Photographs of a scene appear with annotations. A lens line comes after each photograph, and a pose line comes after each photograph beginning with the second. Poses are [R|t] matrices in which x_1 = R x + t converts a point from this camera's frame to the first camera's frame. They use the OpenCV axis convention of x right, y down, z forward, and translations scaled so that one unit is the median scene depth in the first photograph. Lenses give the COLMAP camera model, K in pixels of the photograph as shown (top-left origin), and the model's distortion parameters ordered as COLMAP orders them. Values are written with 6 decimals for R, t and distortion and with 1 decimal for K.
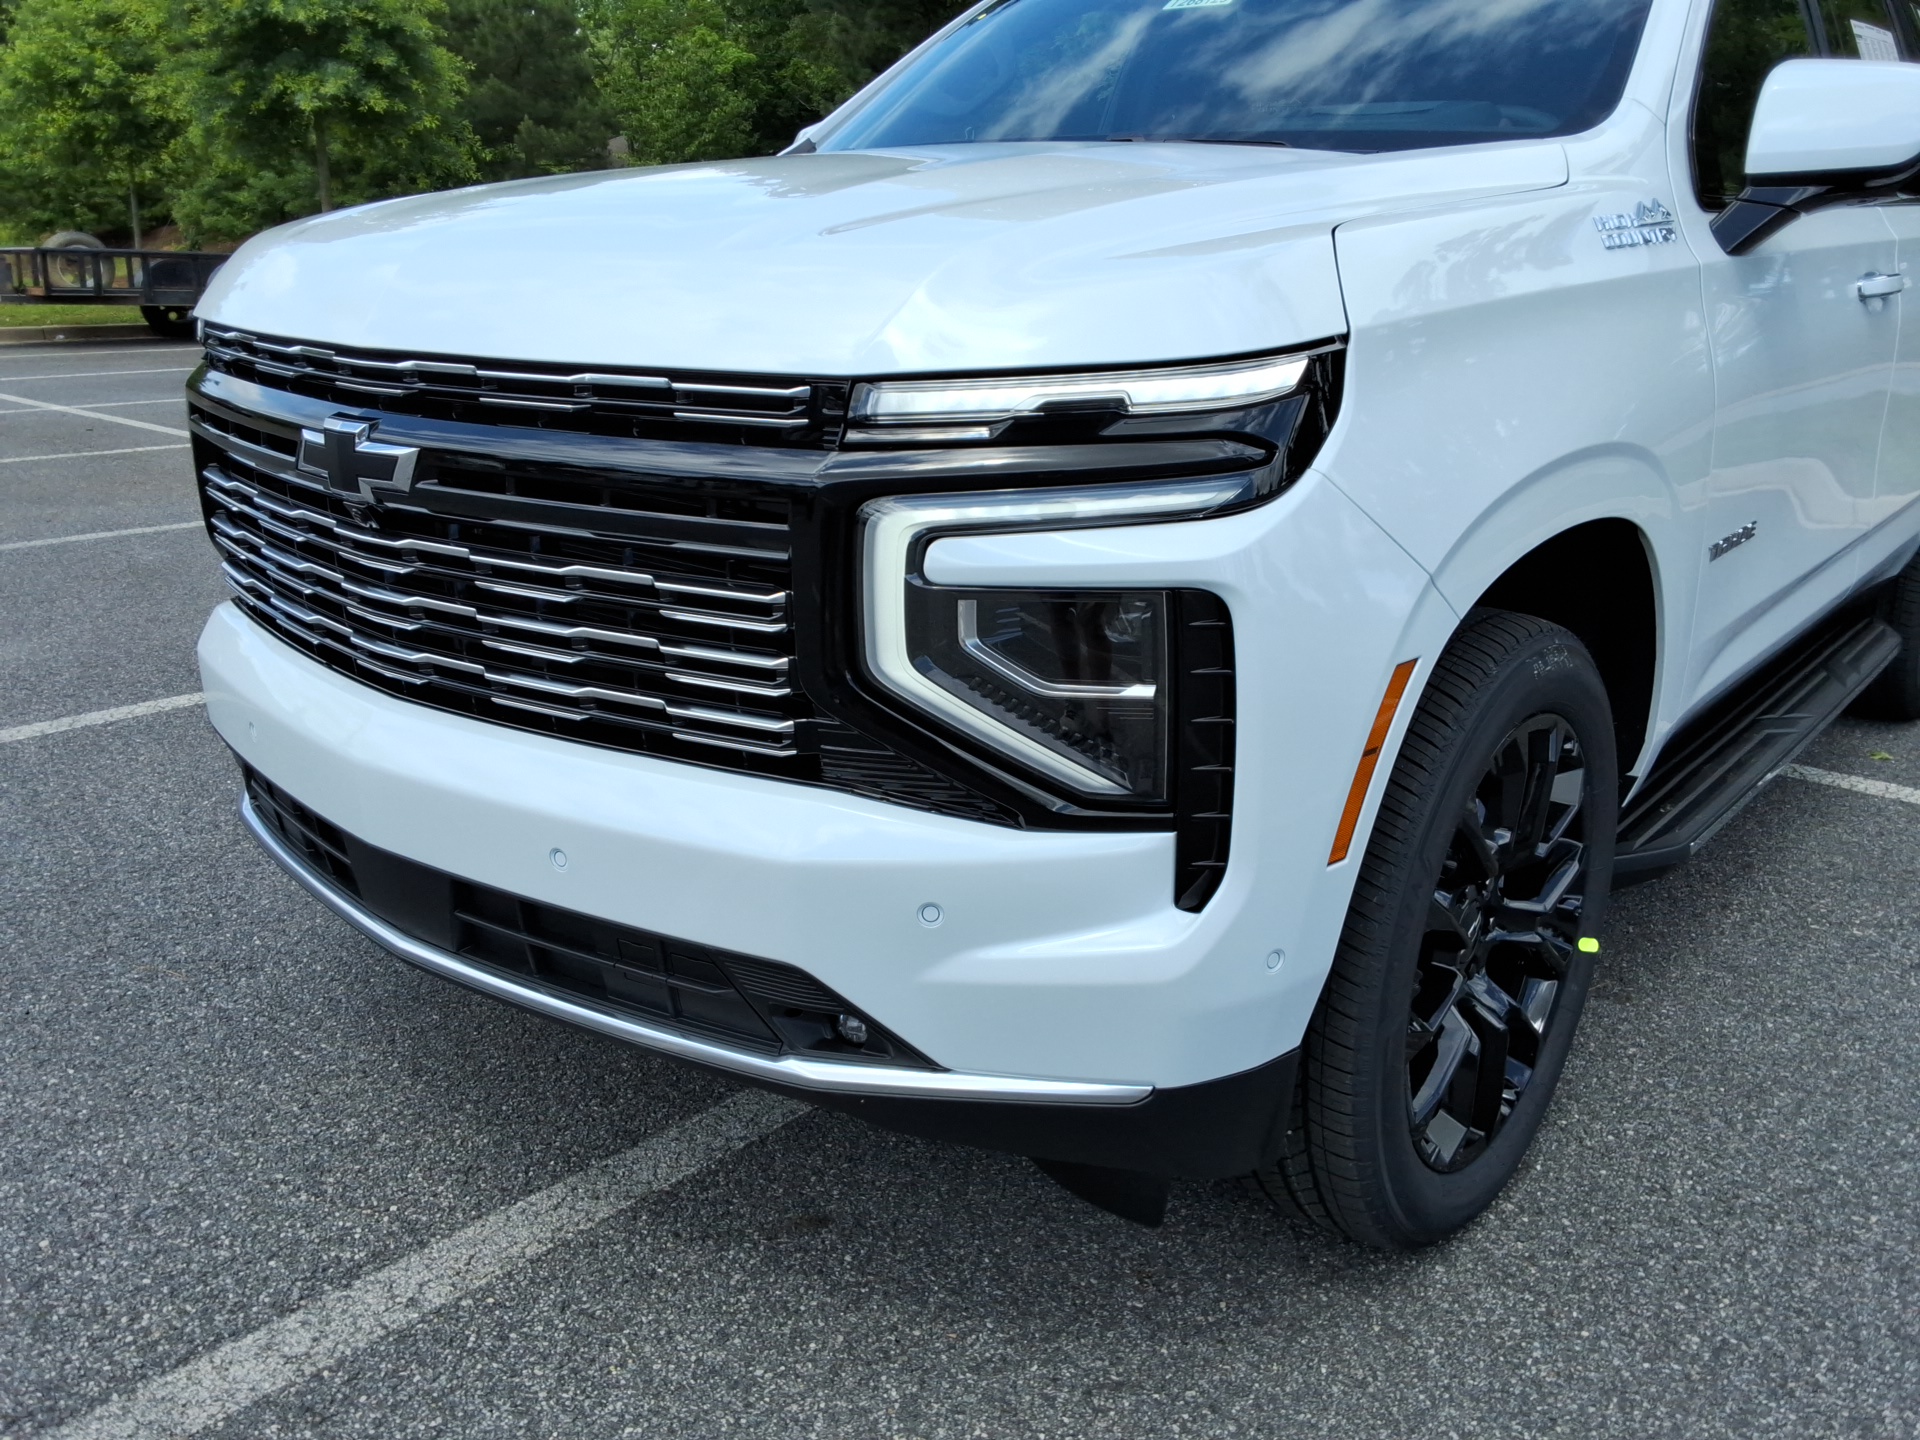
lens RADIAL K [[1551.8, 0, 993.3], [0, 1551.8, 697.8], [0, 0, 1]] dist [0.104149, -0.157539]
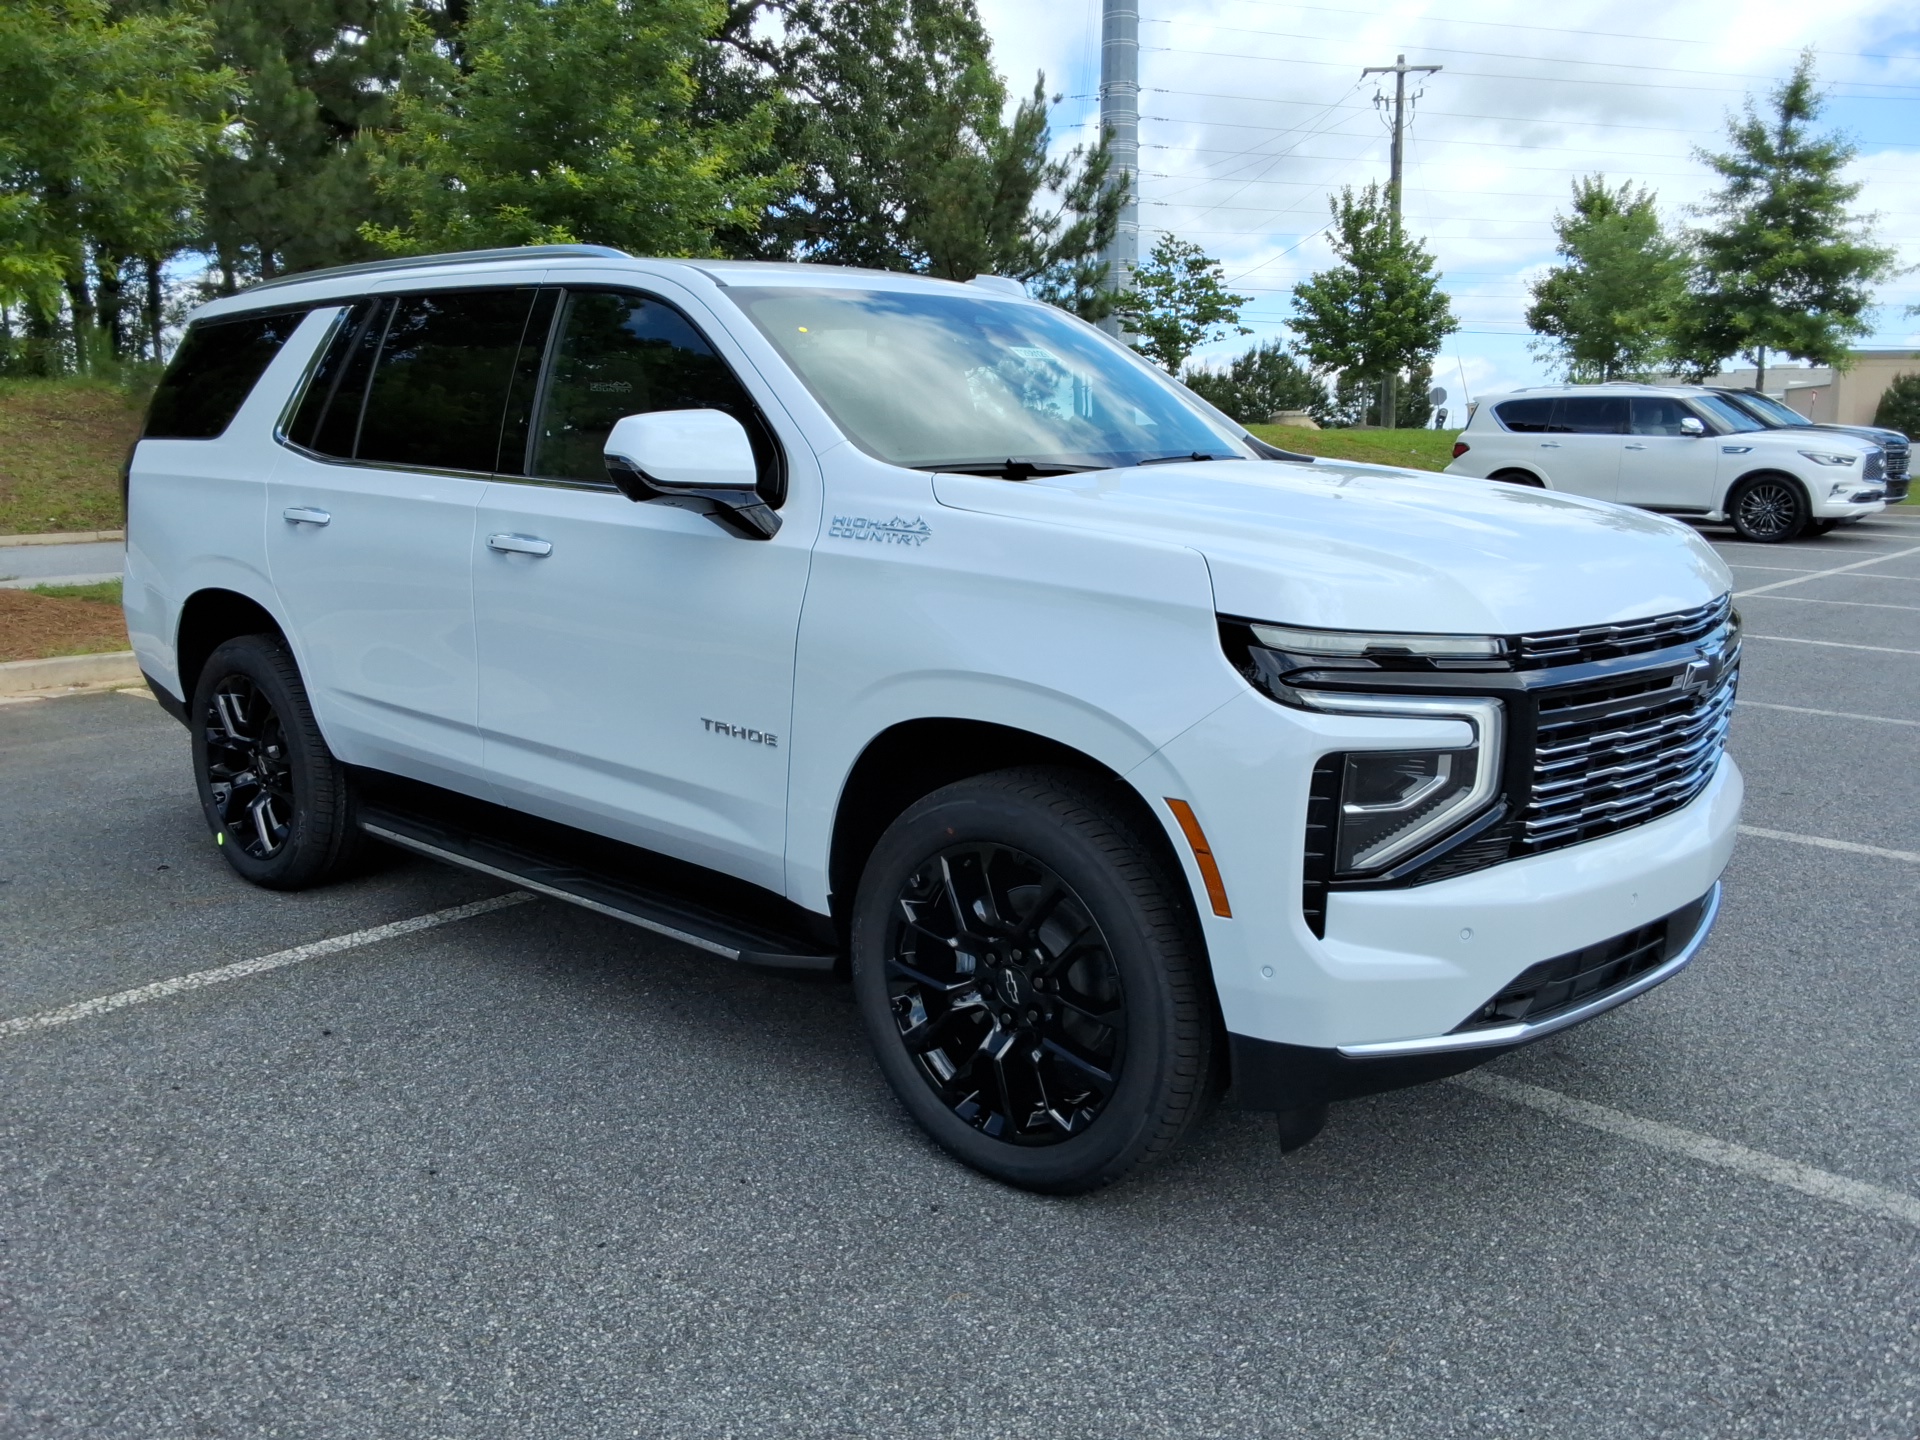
lens RADIAL K [[1551.8, 0, 963.2], [0, 1551.8, 707.7], [0, 0, 1]] dist [0.104149, -0.157539]
pose [[0.036151, -0.197588, 0.979618, -1.620610], [0.284008, 0.941871, 0.179493, -0.495133], [-0.958140, 0.271731, 0.090167, 1.234866]]
